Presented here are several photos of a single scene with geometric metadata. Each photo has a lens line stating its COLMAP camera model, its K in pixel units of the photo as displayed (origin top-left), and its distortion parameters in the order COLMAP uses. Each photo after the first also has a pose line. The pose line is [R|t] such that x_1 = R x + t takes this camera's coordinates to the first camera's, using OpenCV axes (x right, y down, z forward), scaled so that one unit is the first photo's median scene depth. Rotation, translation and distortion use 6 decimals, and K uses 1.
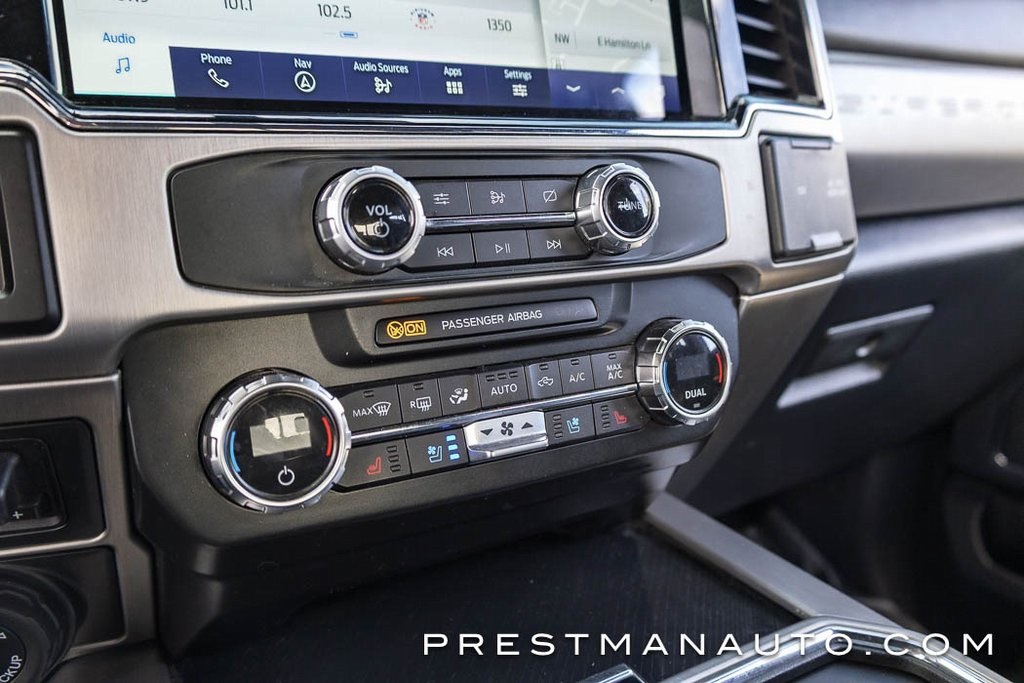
lens RADIAL K [[764.3, 0, 498.2], [0, 764.3, 343.1], [0, 0, 1]] dist [0.007963, -0.043430]
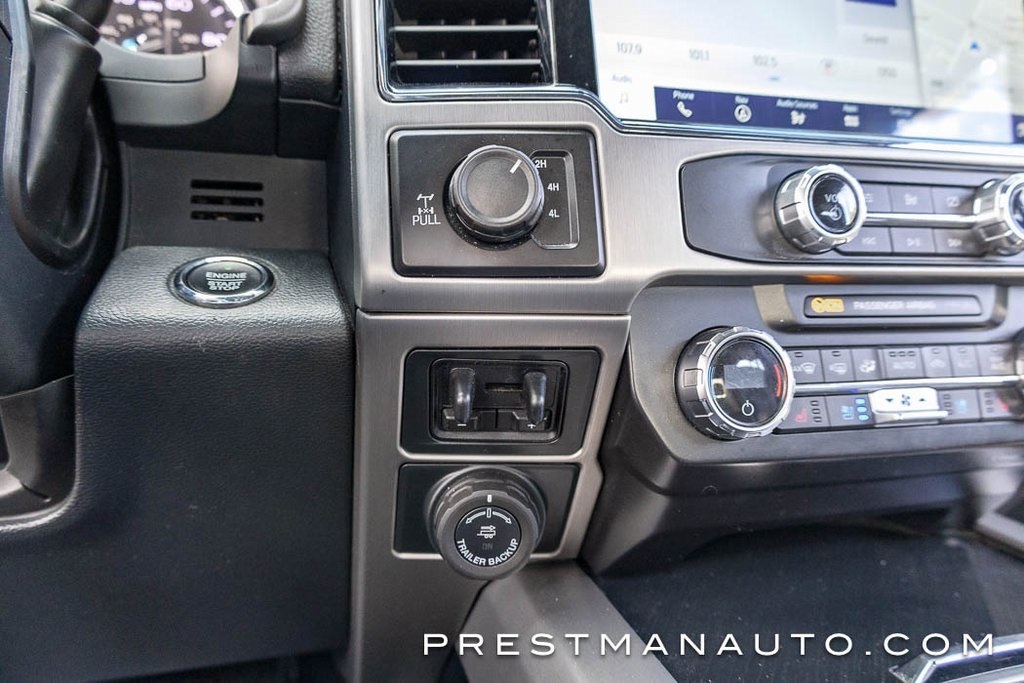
lens RADIAL K [[676.3, 0, 512.0], [0, 676.3, 341.5], [0, 0, 1]] dist [-0.007215, 0.038708]
pose [[0.972789, 0.041192, -0.228004, -0.343630], [-0.067864, 0.991567, -0.110405, 0.181590], [0.221533, 0.122874, 0.967381, -0.130487]]
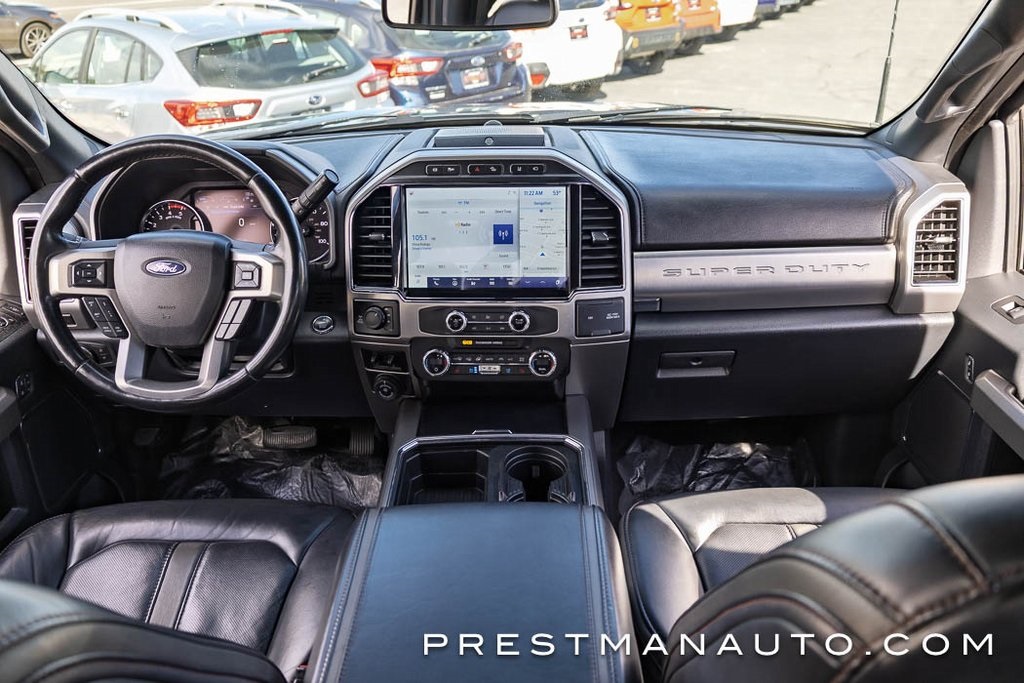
lens RADIAL K [[837.4, 0, 512.0], [0, 837.4, 341.5], [0, 0, 1]] dist [0.000612, 0.003120]
pose [[0.846505, 0.194484, -0.495586, 2.422145], [-0.106537, 0.973939, 0.200230, -0.989189], [0.521612, -0.116697, 0.845164, -2.881769]]
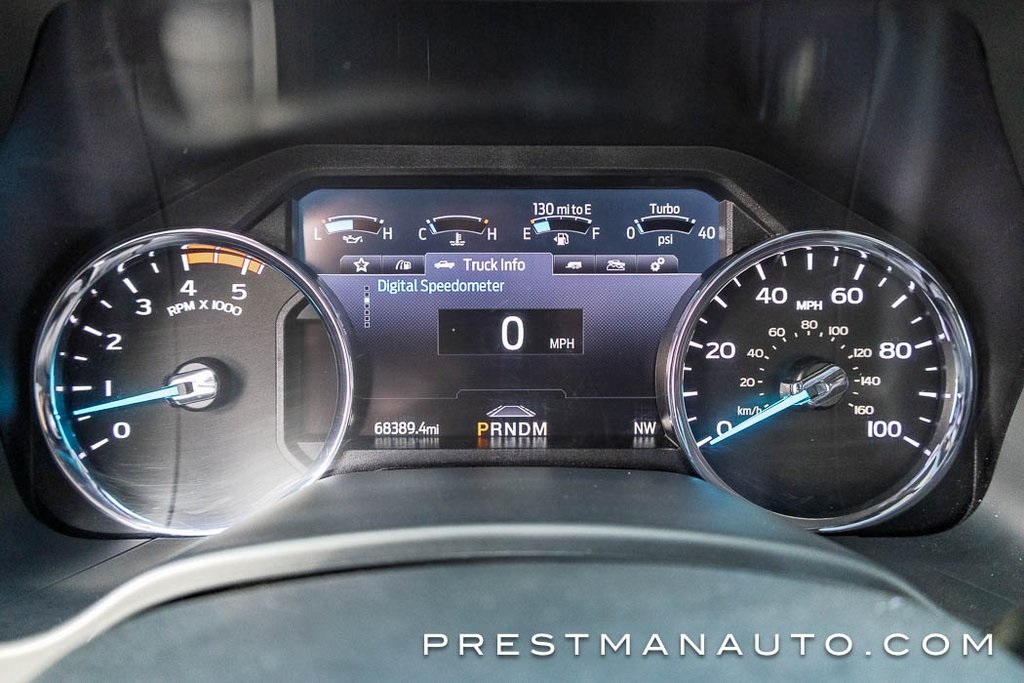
lens RADIAL K [[676.3, 0, 512.0], [0, 676.3, 341.5], [0, 0, 1]] dist [-0.007215, 0.038708]
pose [[0.868962, 0.207820, -0.449128, -1.321471], [-0.131382, 0.971863, 0.195504, -0.662038], [0.477121, -0.110878, 0.871815, -0.083418]]
